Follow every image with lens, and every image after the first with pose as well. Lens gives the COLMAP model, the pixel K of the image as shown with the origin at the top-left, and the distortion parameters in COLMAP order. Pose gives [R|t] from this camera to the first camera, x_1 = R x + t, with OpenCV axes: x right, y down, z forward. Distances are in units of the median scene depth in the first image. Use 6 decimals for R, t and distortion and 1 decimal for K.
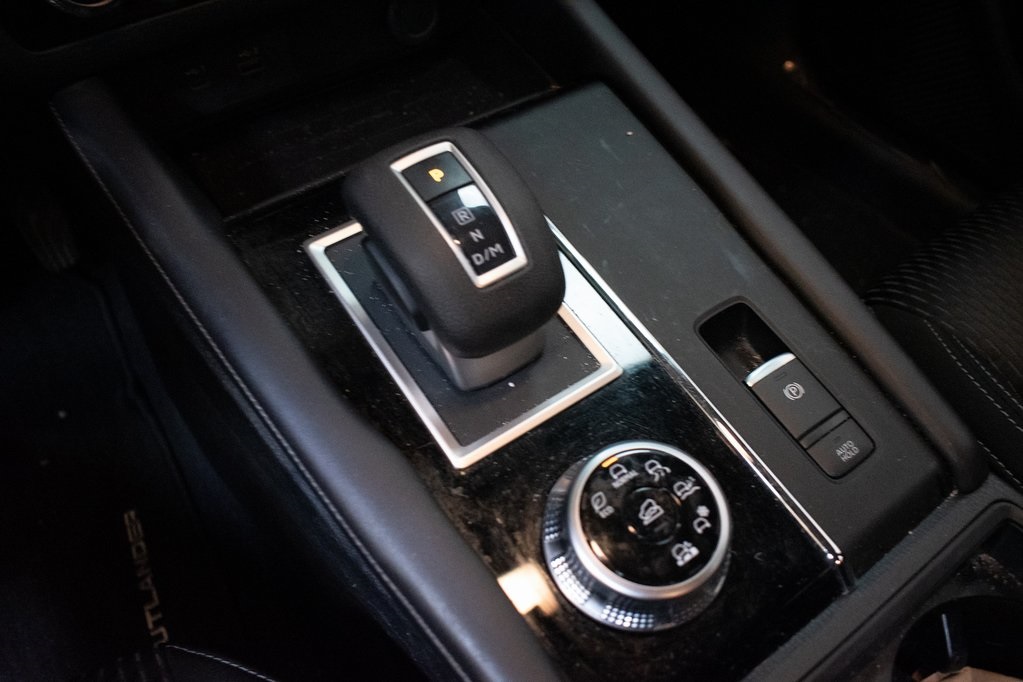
lens RADIAL K [[832.0, 0, 511.5], [0, 832.0, 341.0], [0, 0, 1]] dist [-0.111688, 0.003978]
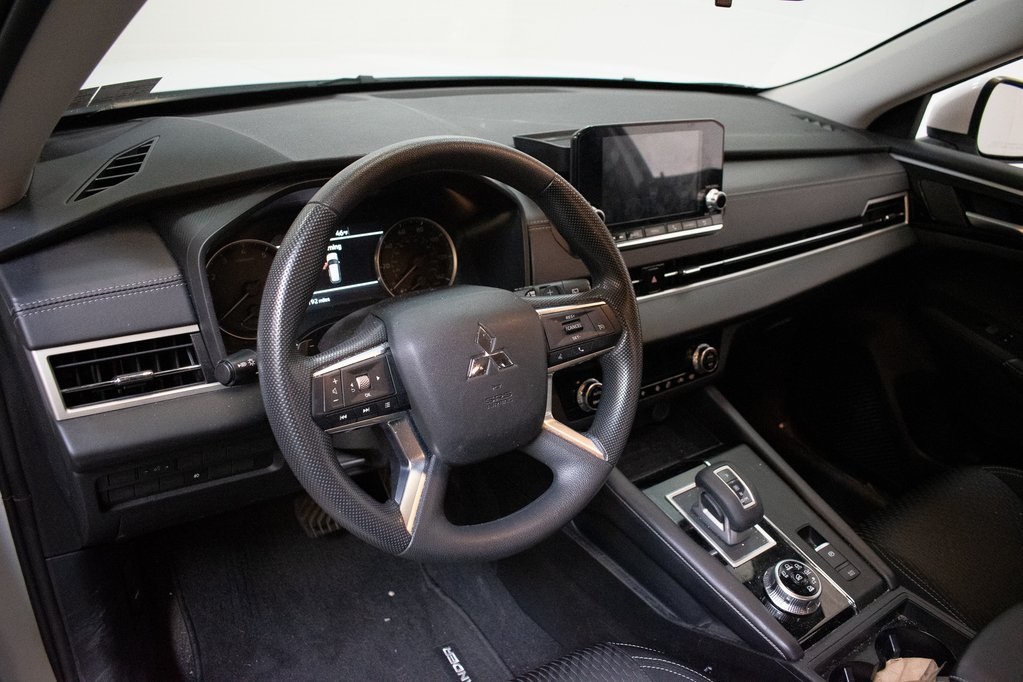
lens RADIAL K [[786.1, 0, 496.4], [0, 786.1, 338.6], [0, 0, 1]] dist [-0.096803, 0.009100]
pose [[0.996743, 0.077557, 0.022093, -0.998688], [-0.063807, 0.926015, -0.372055, 0.454146], [-0.049314, 0.369433, 0.927948, -1.826931]]
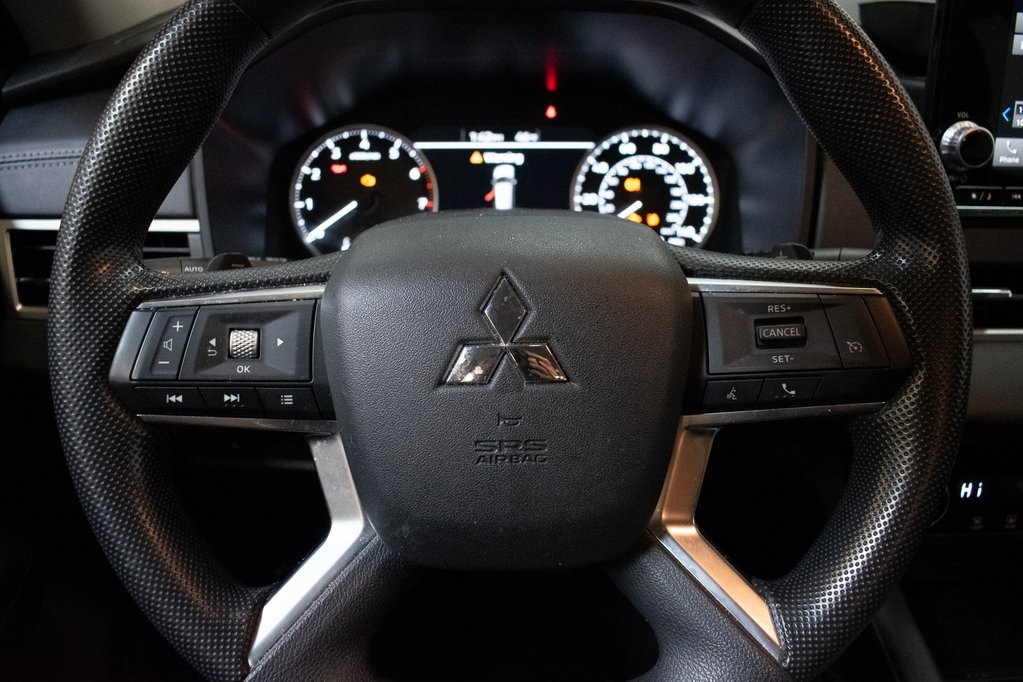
lens RADIAL K [[786.1, 0, 496.4], [0, 786.1, 338.6], [0, 0, 1]] dist [-0.096803, 0.009100]
pose [[0.811072, 0.270003, -0.518904, -0.531773], [-0.434742, 0.871756, -0.225920, -0.054509], [0.391359, 0.408827, 0.824439, -0.681549]]
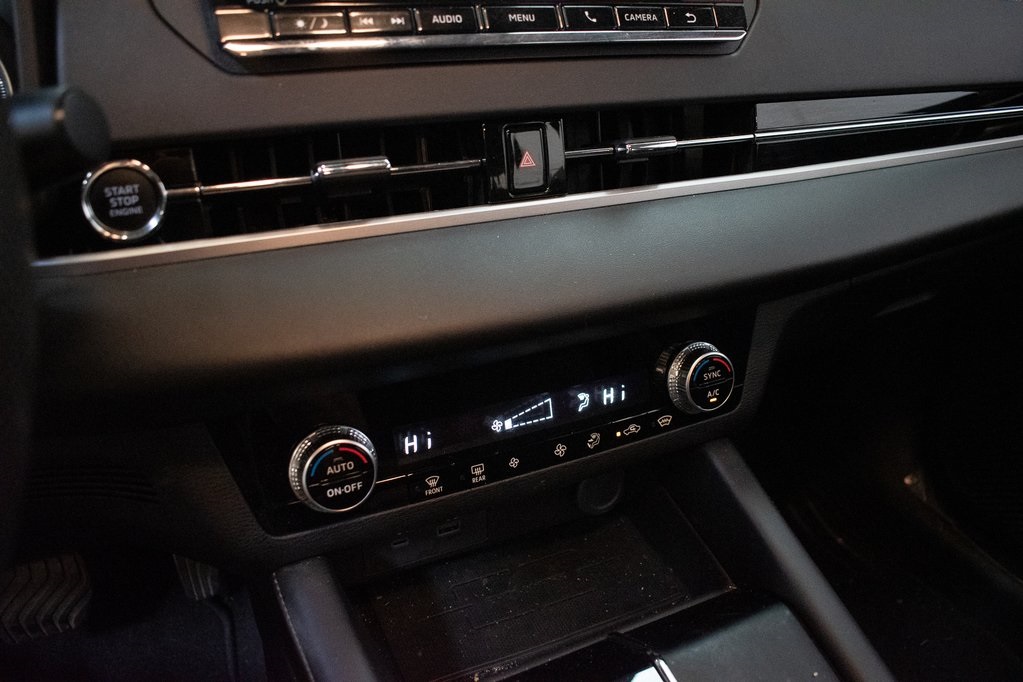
lens RADIAL K [[786.1, 0, 496.4], [0, 786.1, 338.6], [0, 0, 1]] dist [-0.096803, 0.009100]
pose [[0.983886, 0.117330, -0.134916, -0.203048], [-0.156364, 0.930581, -0.331014, -0.327197], [0.086712, 0.346776, 0.933931, -0.055975]]
